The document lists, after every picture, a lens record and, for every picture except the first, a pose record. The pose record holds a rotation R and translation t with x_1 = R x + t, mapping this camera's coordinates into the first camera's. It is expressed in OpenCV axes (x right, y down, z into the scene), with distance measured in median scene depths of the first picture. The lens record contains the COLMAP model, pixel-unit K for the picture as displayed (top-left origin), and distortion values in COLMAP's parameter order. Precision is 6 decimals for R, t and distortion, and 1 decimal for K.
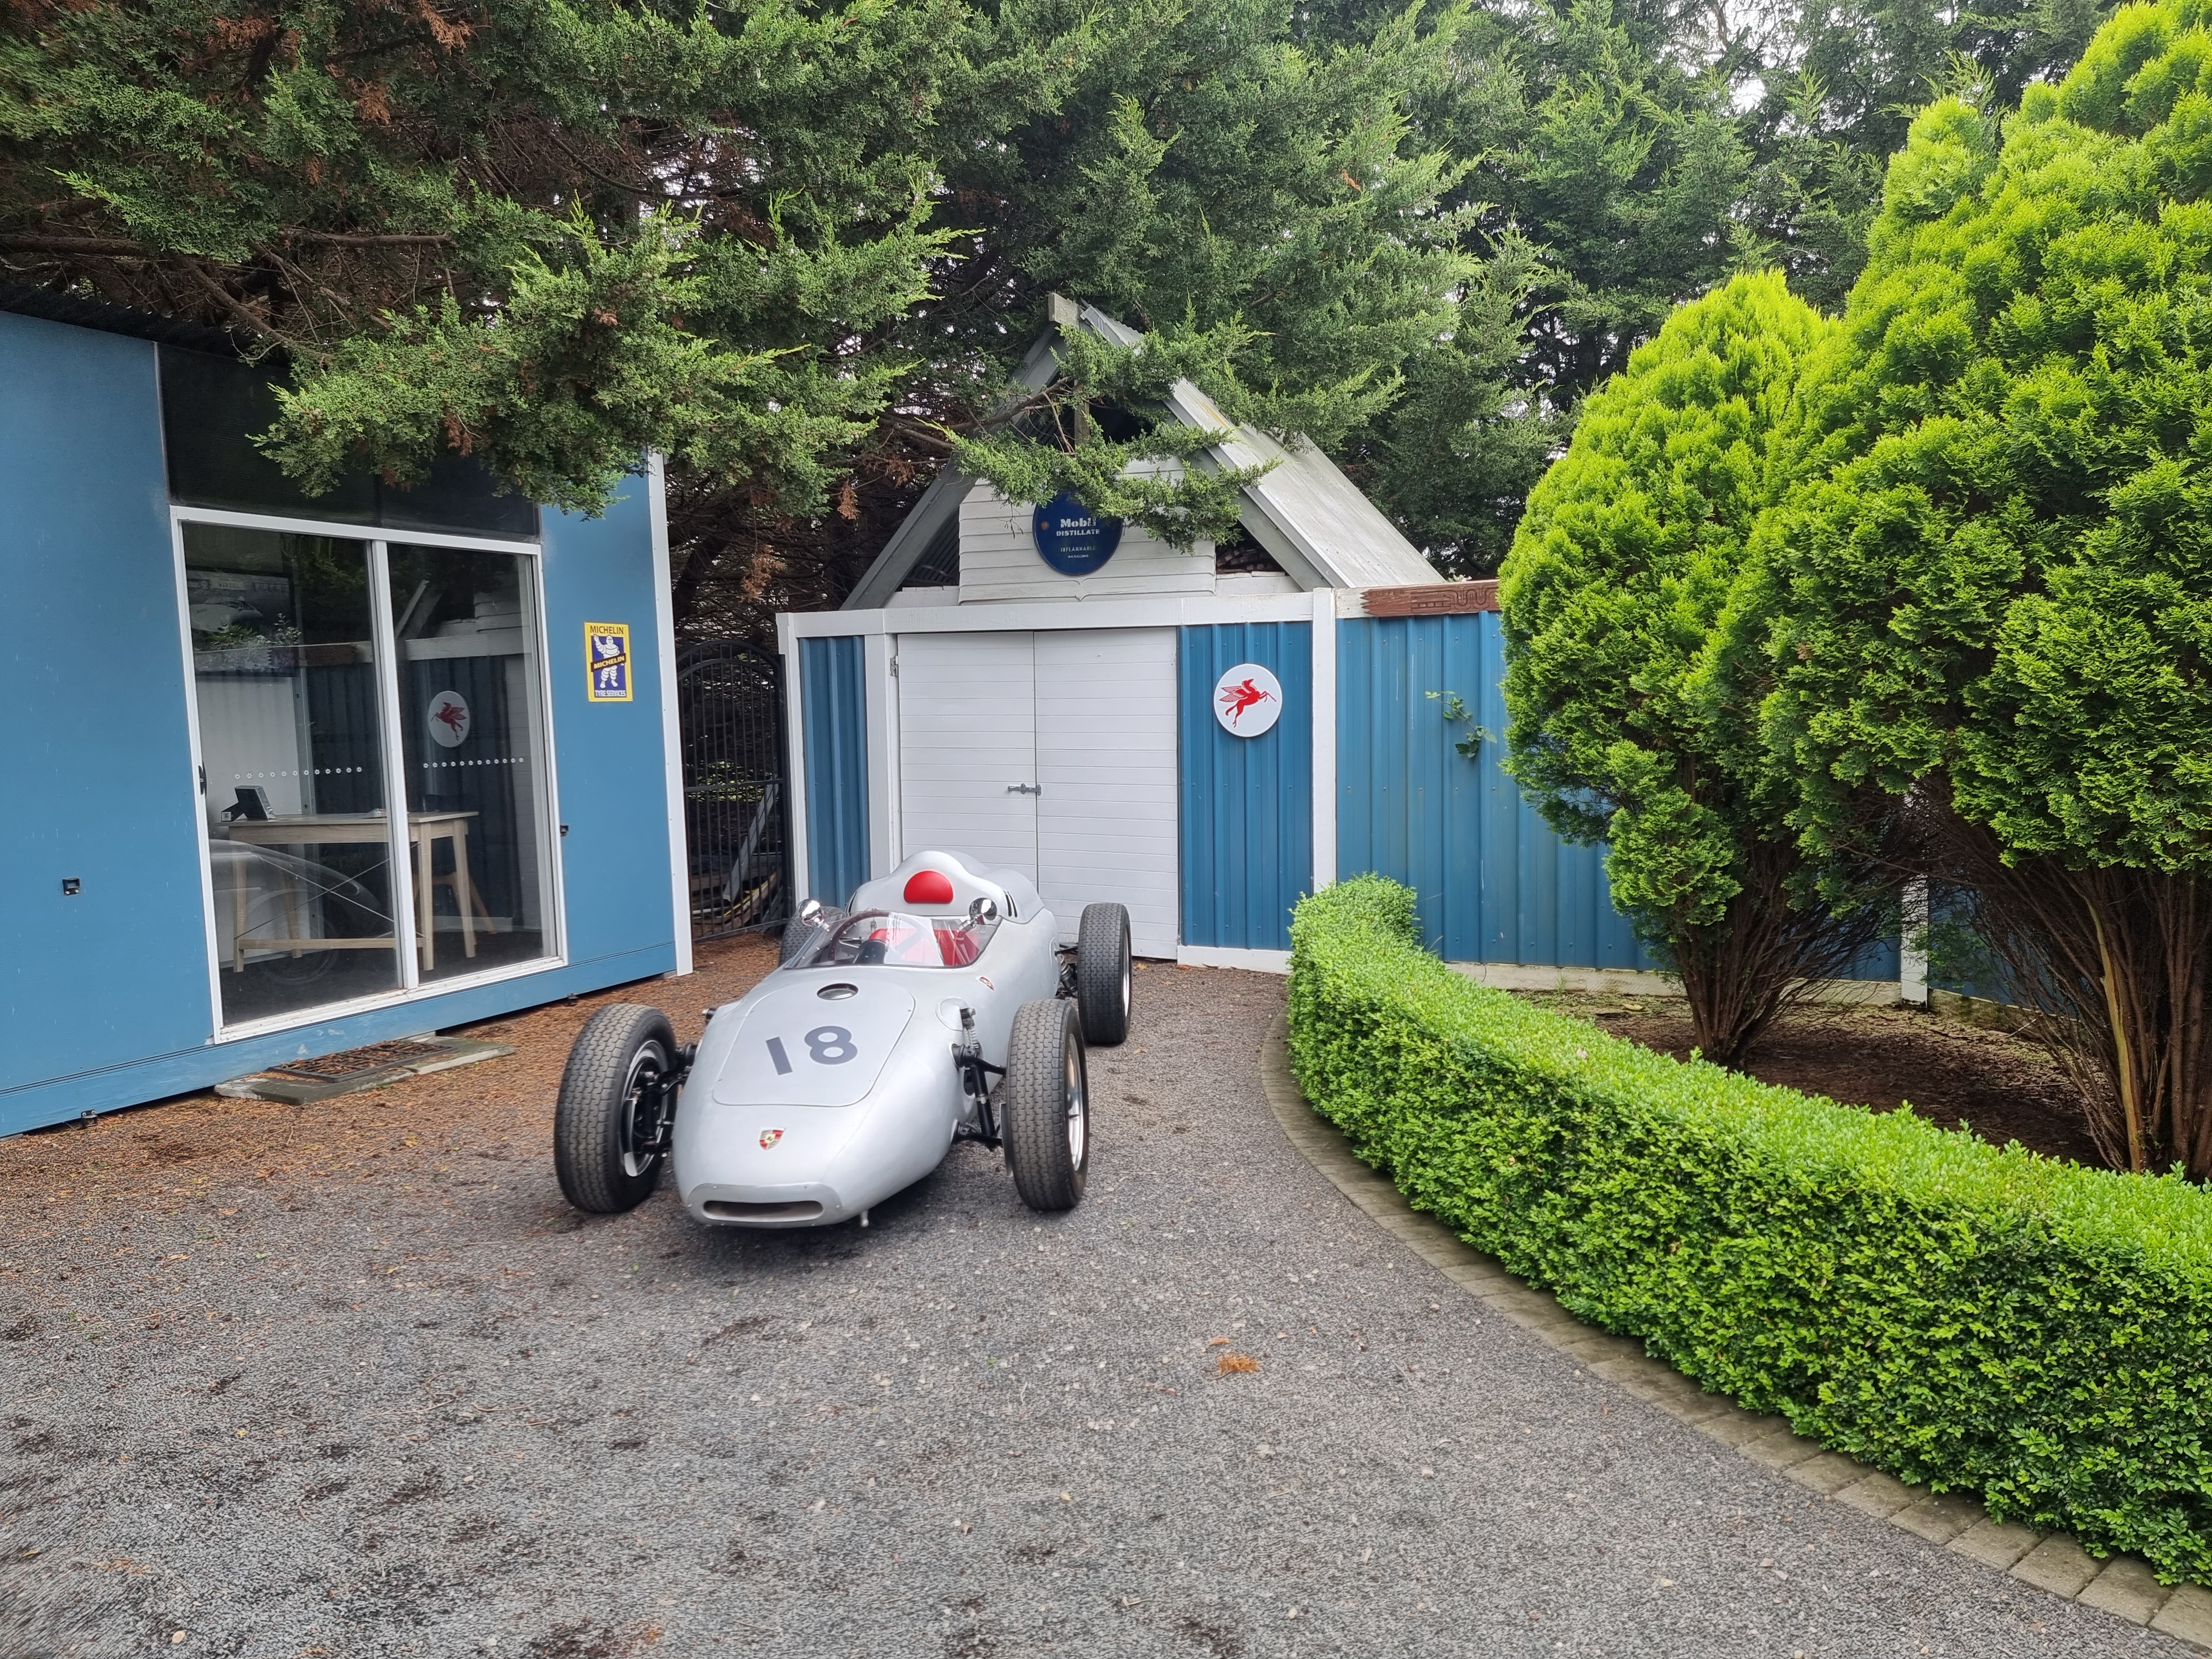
lens RADIAL K [[1567.3, 0, 1156.6], [0, 1567.3, 828.8], [0, 0, 1]] dist [0.081550, -0.068516]
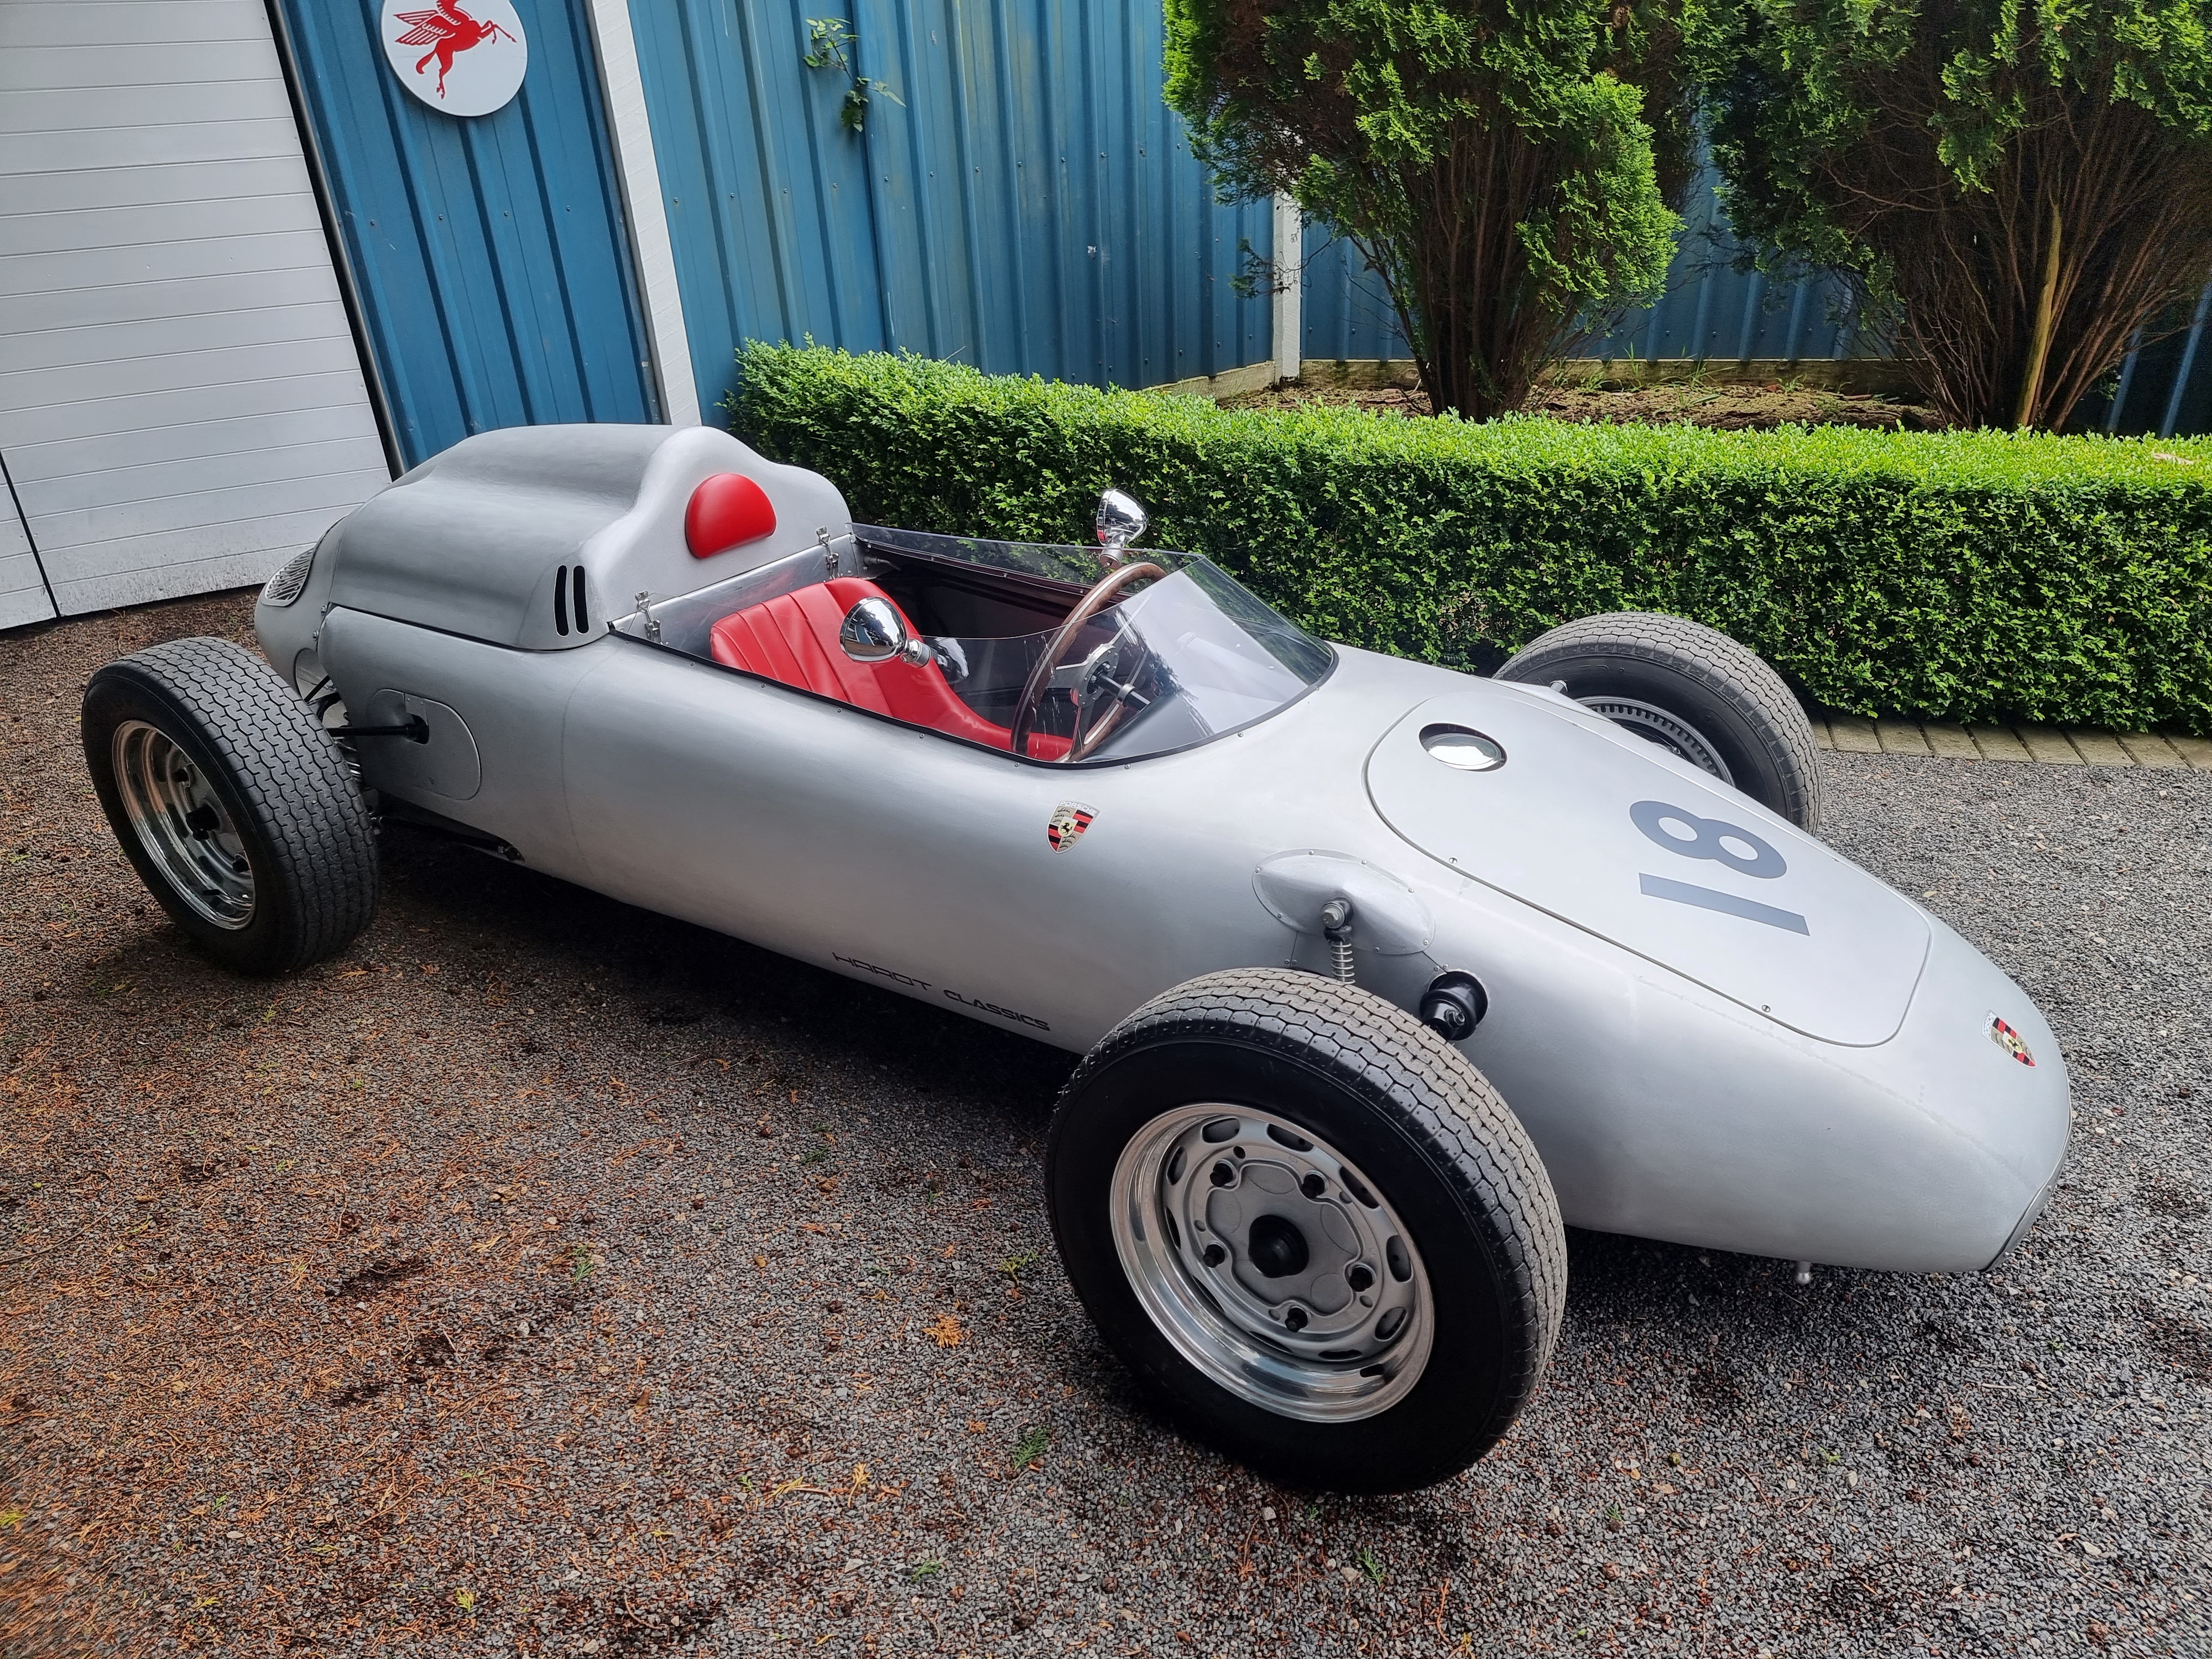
lens RADIAL K [[1567.3, 0, 1156.6], [0, 1567.3, 828.8], [0, 0, 1]] dist [0.081550, -0.068516]
pose [[0.485447, -0.407824, 0.773318, -0.372272], [0.101755, 0.904878, 0.413329, -0.042633], [-0.868324, -0.121960, 0.480769, 0.527195]]
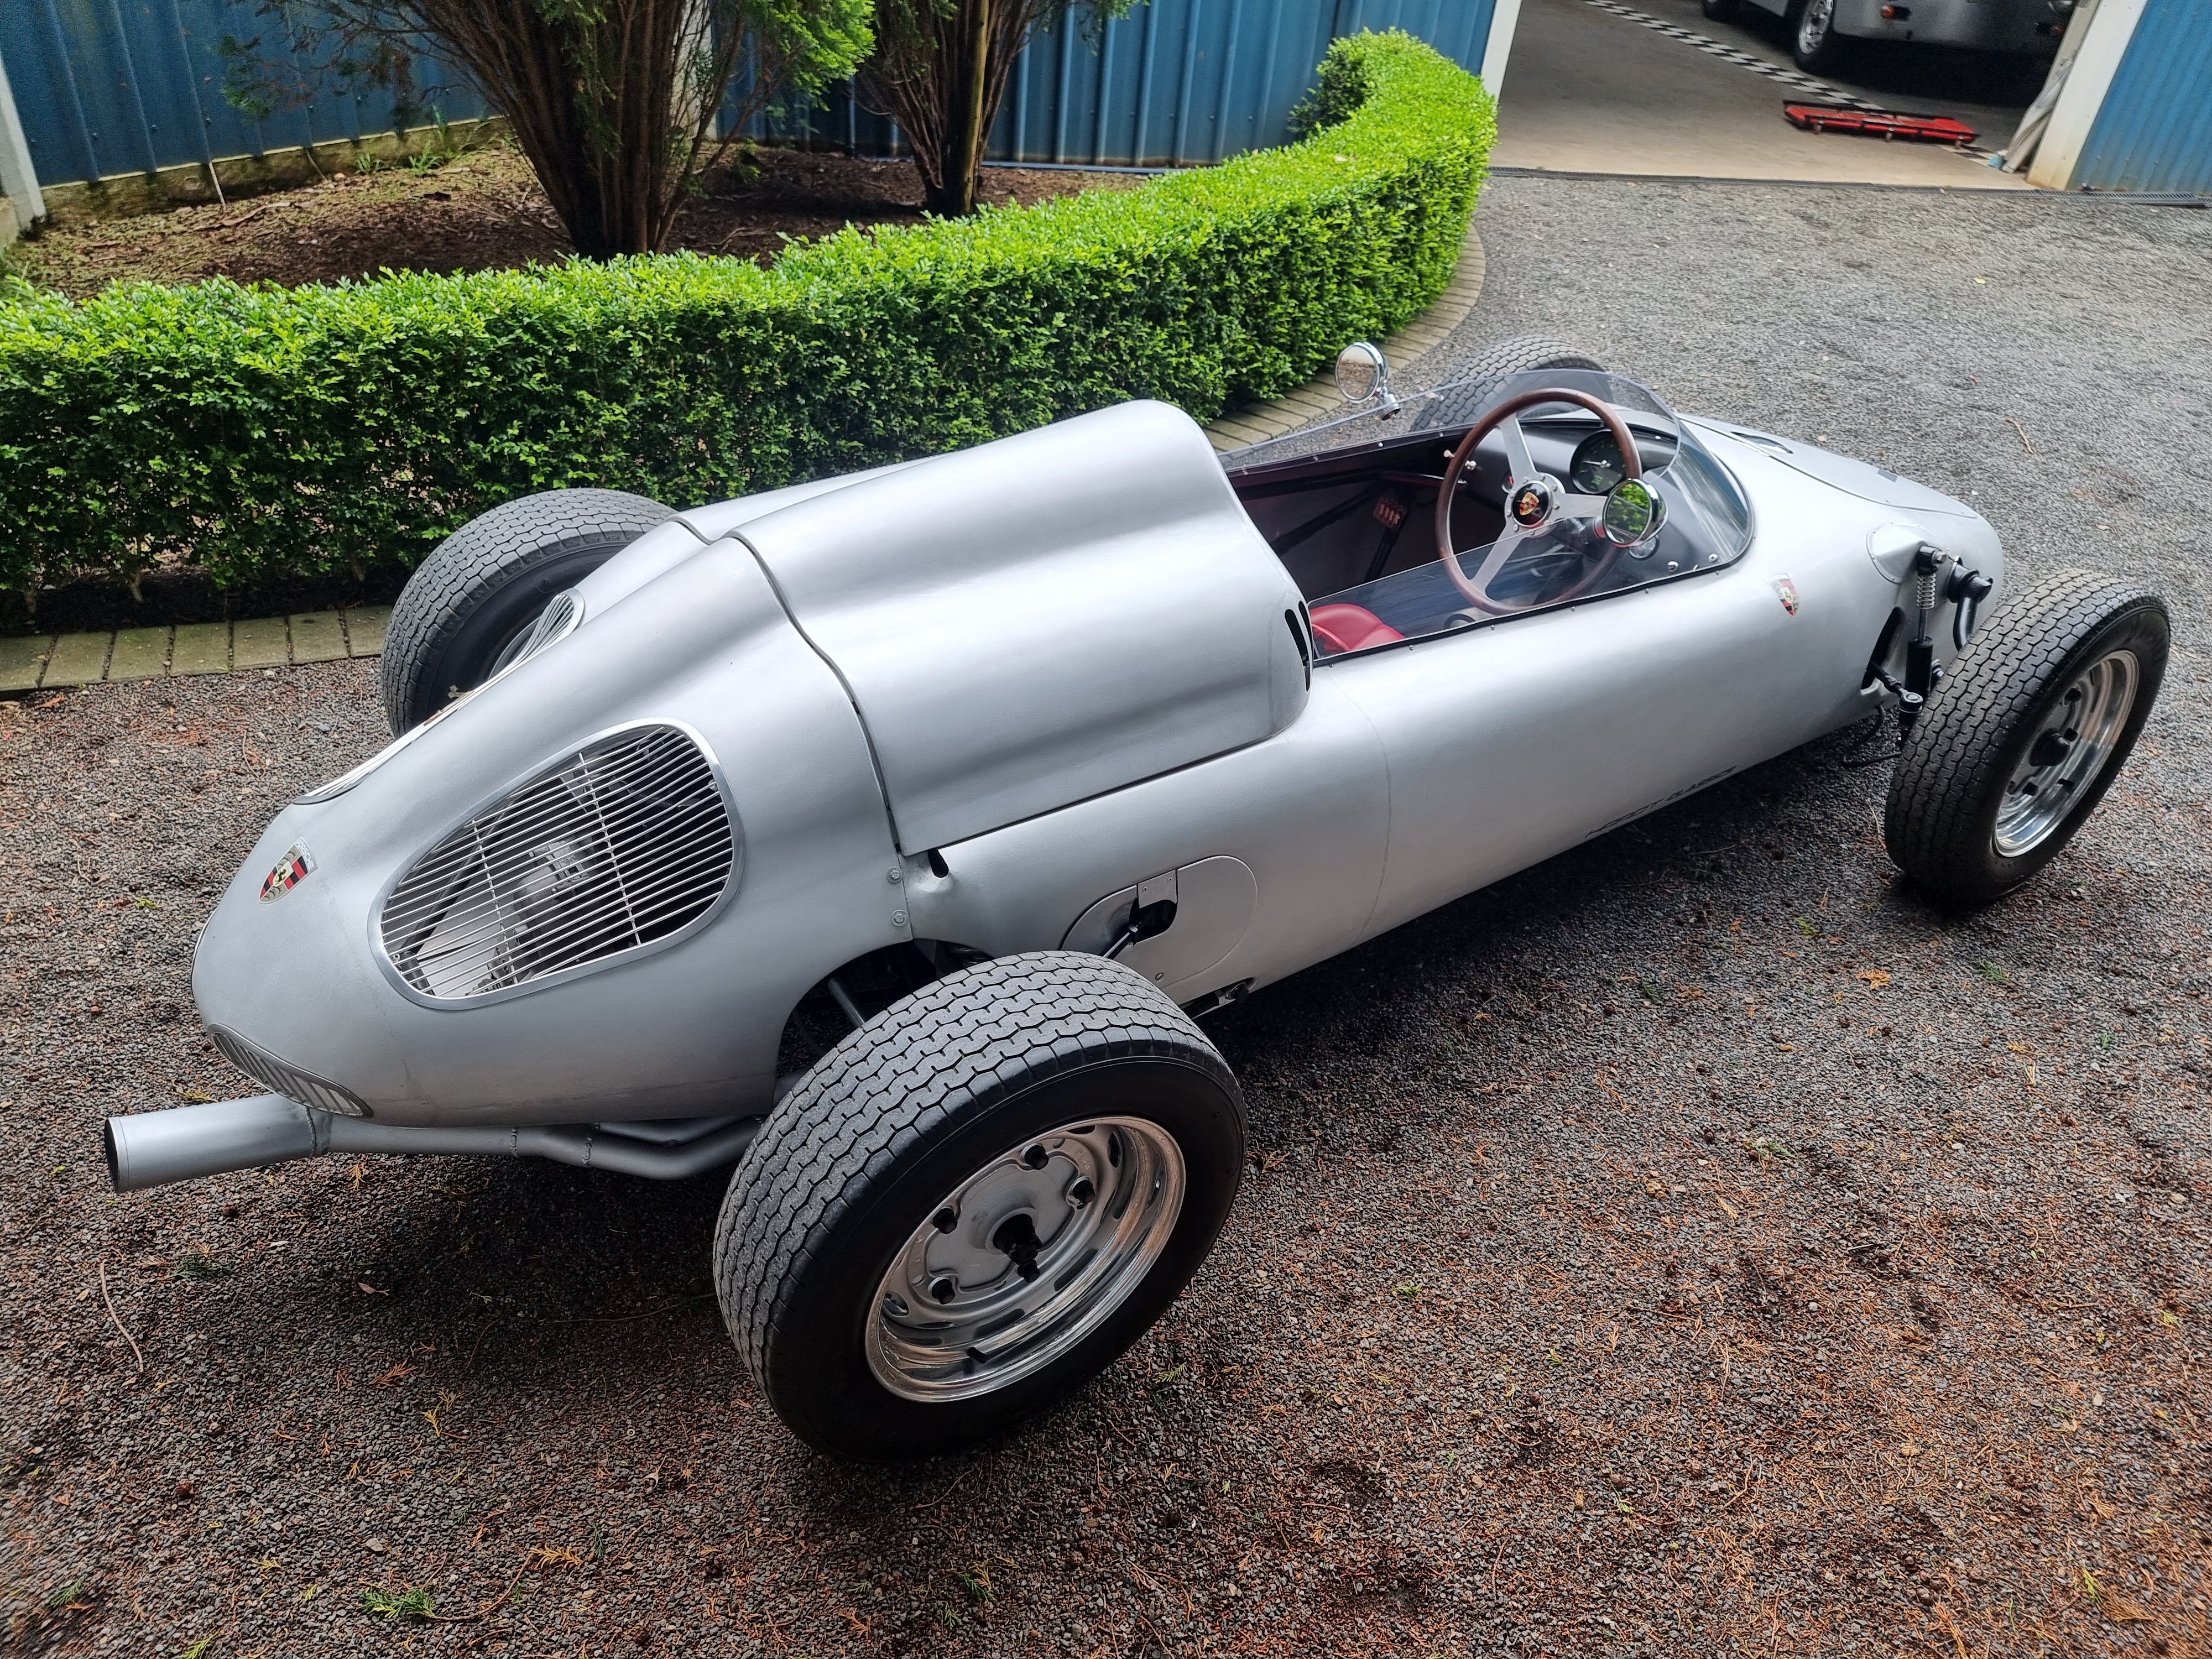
lens RADIAL K [[1559.1, 0, 1166.9], [0, 1559.1, 834.9], [0, 0, 1]] dist [0.078779, -0.064456]
pose [[-0.606635, -0.496719, 0.620697, -0.322560], [-0.005667, 0.783452, 0.621426, -0.097512], [-0.794961, 0.373461, -0.478084, 0.946782]]
